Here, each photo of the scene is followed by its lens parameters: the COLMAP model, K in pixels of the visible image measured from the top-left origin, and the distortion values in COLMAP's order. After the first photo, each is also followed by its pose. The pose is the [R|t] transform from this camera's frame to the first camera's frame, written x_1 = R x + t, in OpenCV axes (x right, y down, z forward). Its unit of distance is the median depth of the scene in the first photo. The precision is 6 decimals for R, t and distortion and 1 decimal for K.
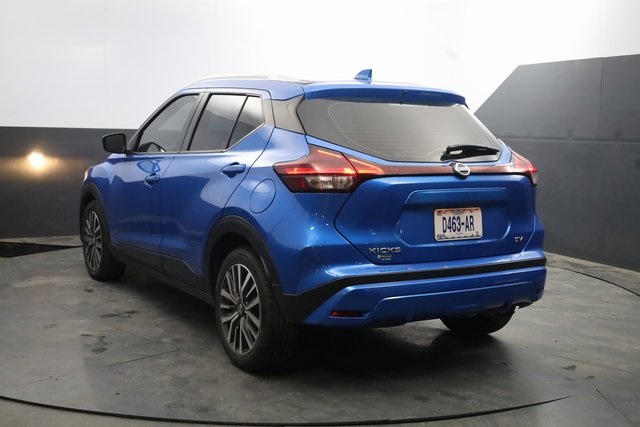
lens RADIAL K [[818.2, 0, 319.3], [0, 818.2, 208.9], [0, 0, 1]] dist [-0.000483, 0.000000]
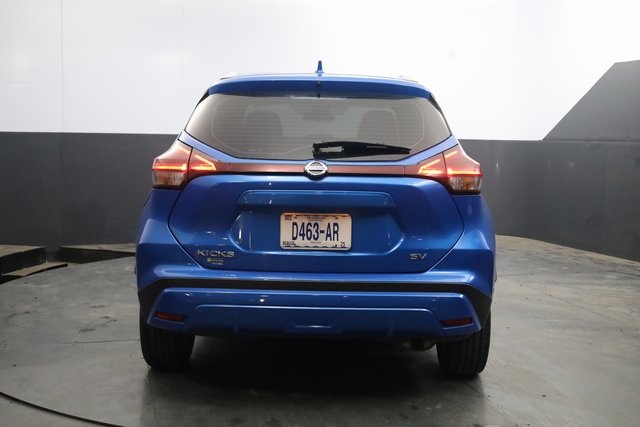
lens RADIAL K [[818.2, 0, 323.4], [0, 818.2, 216.6], [0, 0, 1]] dist [-0.000483, 0.000000]
pose [[0.844645, 0.046058, -0.533342, 0.642046], [-0.053273, 0.998578, 0.001867, 0.000601], [0.532670, 0.026836, 0.845898, 0.270734]]
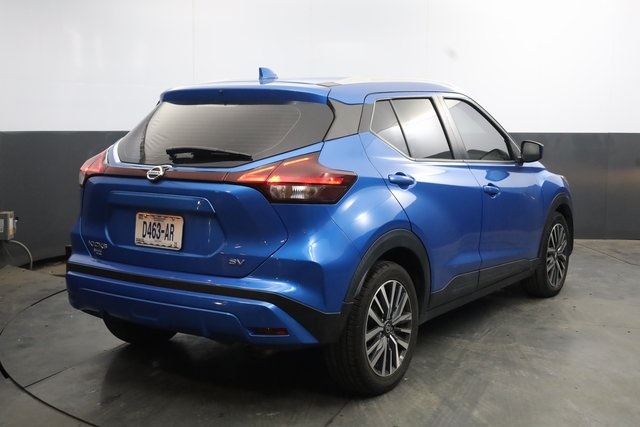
lens RADIAL K [[805.4, 0, 317.2], [0, 805.4, 212.1], [0, 0, 1]] dist [0.095942, 0.000000]
pose [[0.413285, 0.081235, -0.906971, 1.093529], [-0.092183, 0.994628, 0.047081, -0.064285], [0.905924, 0.064150, 0.418553, 0.777813]]
